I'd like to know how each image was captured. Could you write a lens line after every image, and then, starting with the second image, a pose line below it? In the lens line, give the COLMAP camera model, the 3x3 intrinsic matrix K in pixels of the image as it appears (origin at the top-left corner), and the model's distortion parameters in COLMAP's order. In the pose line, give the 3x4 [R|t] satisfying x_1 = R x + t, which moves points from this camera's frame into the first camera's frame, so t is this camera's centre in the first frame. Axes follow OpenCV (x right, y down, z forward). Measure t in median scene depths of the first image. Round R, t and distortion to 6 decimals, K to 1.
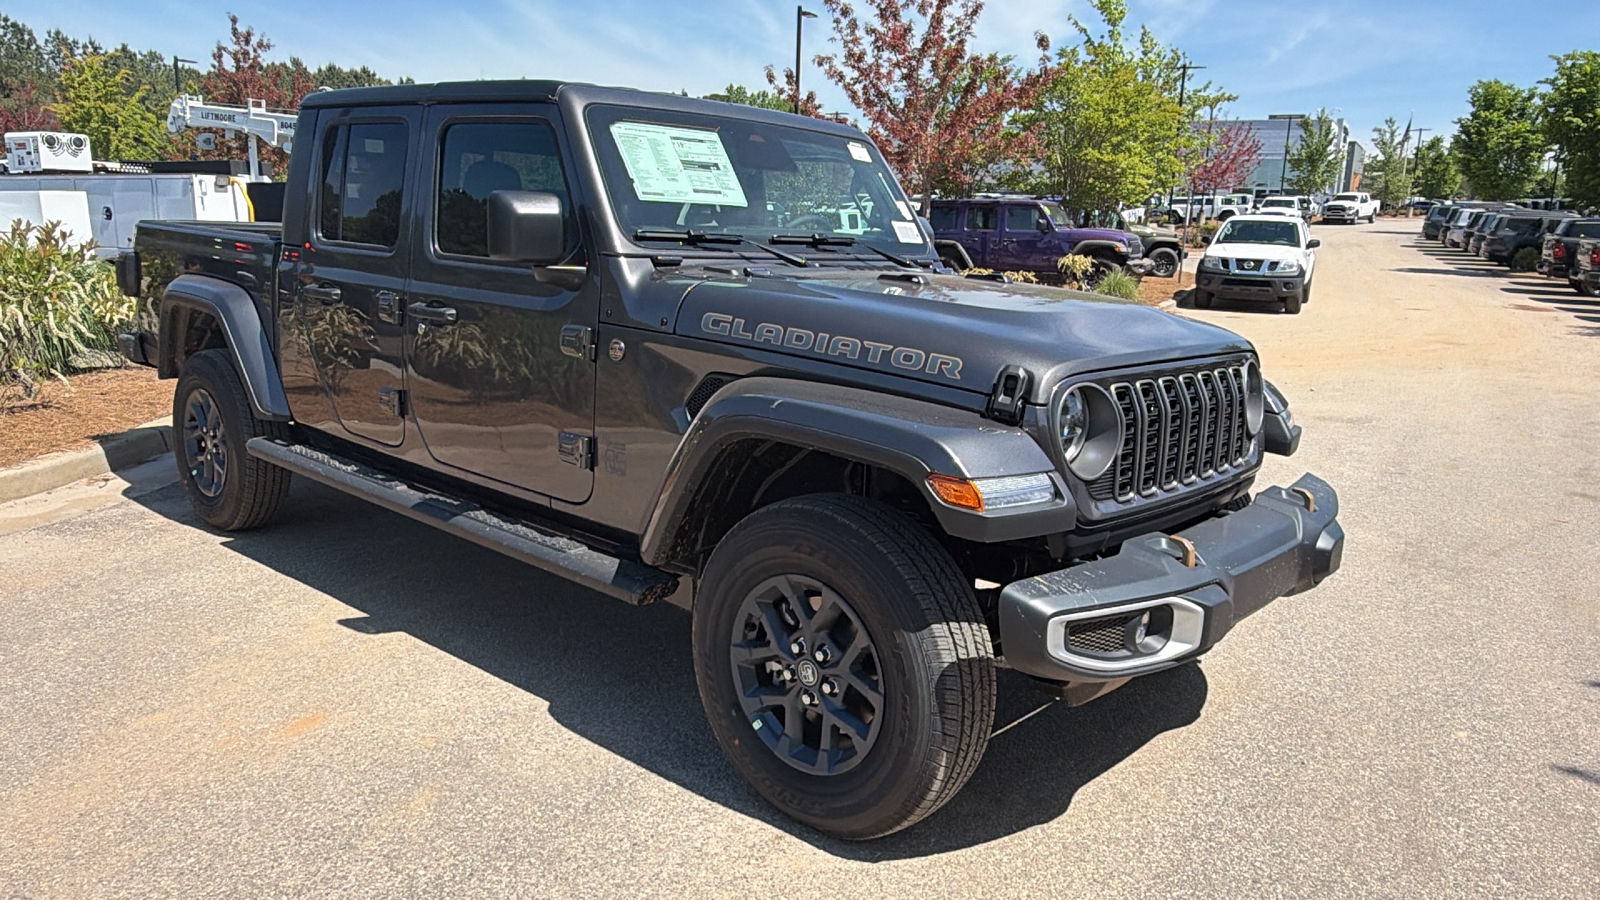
lens RADIAL K [[1123.5, 0, 801.8], [0, 1123.5, 456.0], [0, 0, 1]] dist [0.000941, -0.005297]
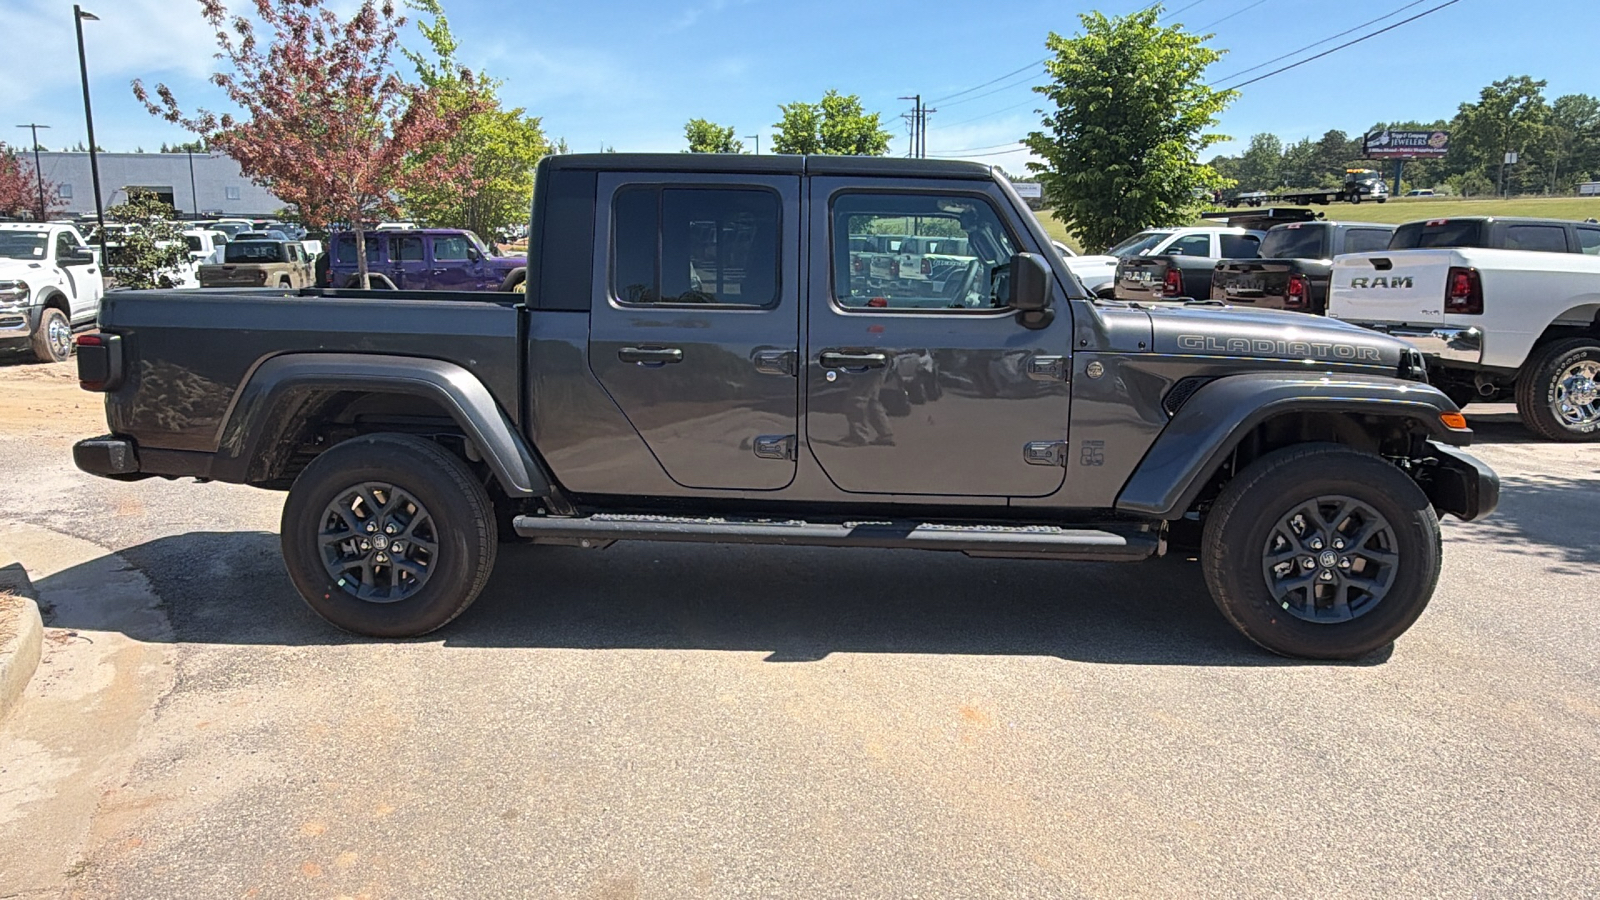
lens RADIAL K [[1123.5, 0, 807.3], [0, 1123.5, 451.7], [0, 0, 1]] dist [0.000941, -0.005297]
pose [[0.784290, -0.137209, 0.605031, -0.935094], [0.150325, 0.988204, 0.029241, -0.067303], [-0.601907, 0.068017, 0.795665, 0.120341]]
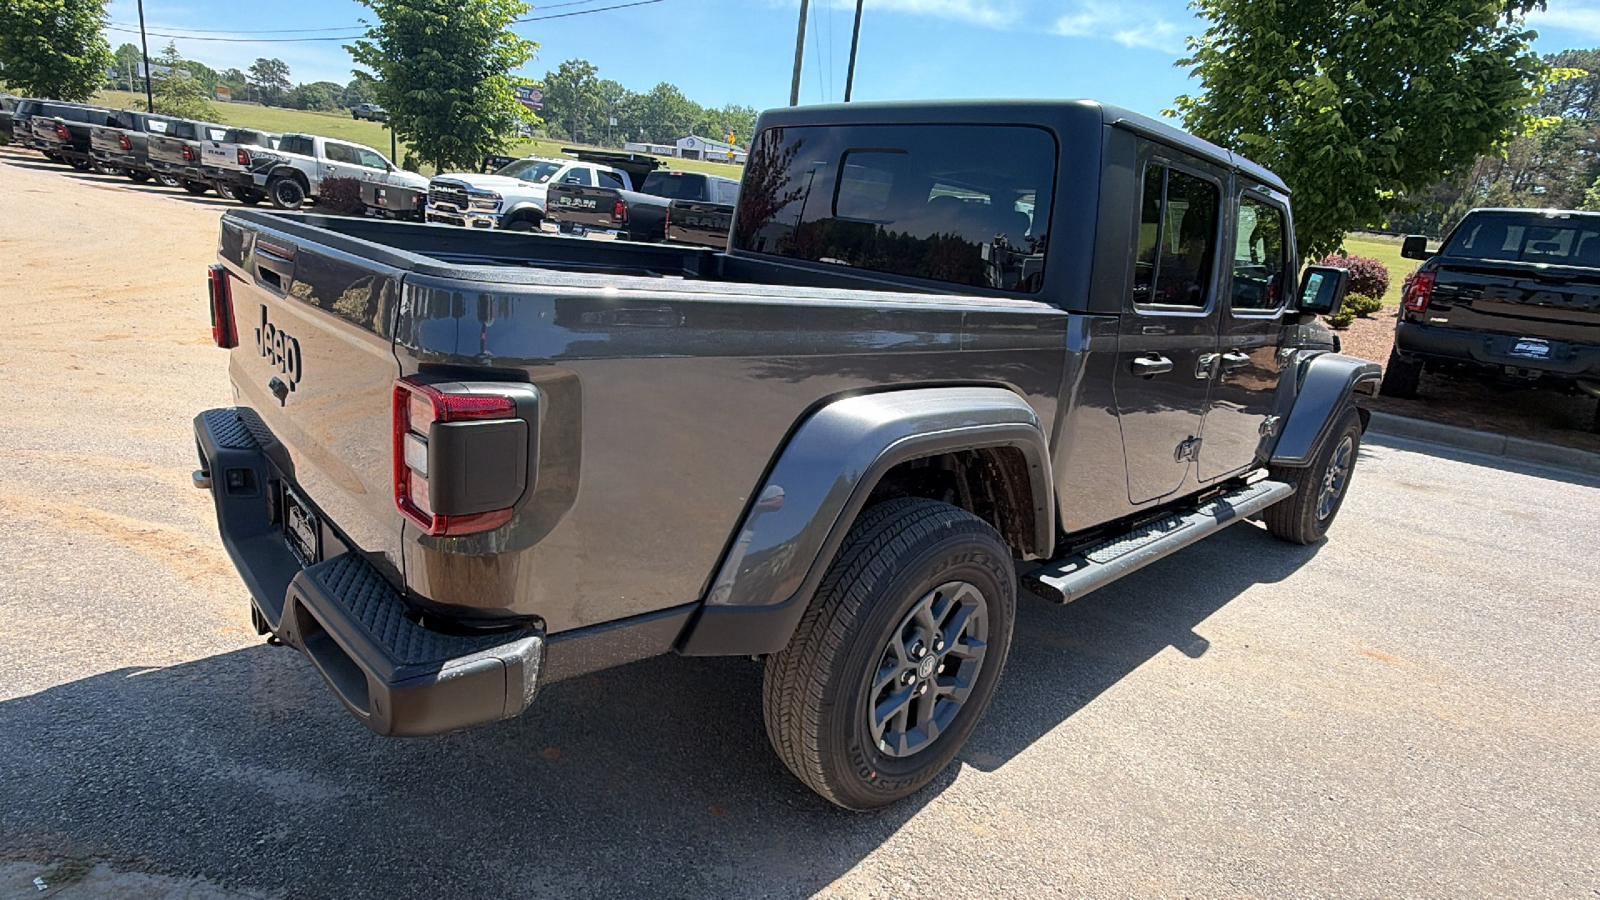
lens RADIAL K [[826.8, 0, 798.3], [0, 826.8, 443.2], [0, 0, 1]] dist [-0.011021, 0.000476]
pose [[0.070391, -0.292000, 0.953824, -1.079190], [0.093005, 0.953952, 0.285176, -0.296453], [-0.993174, 0.068636, 0.094307, 1.205093]]
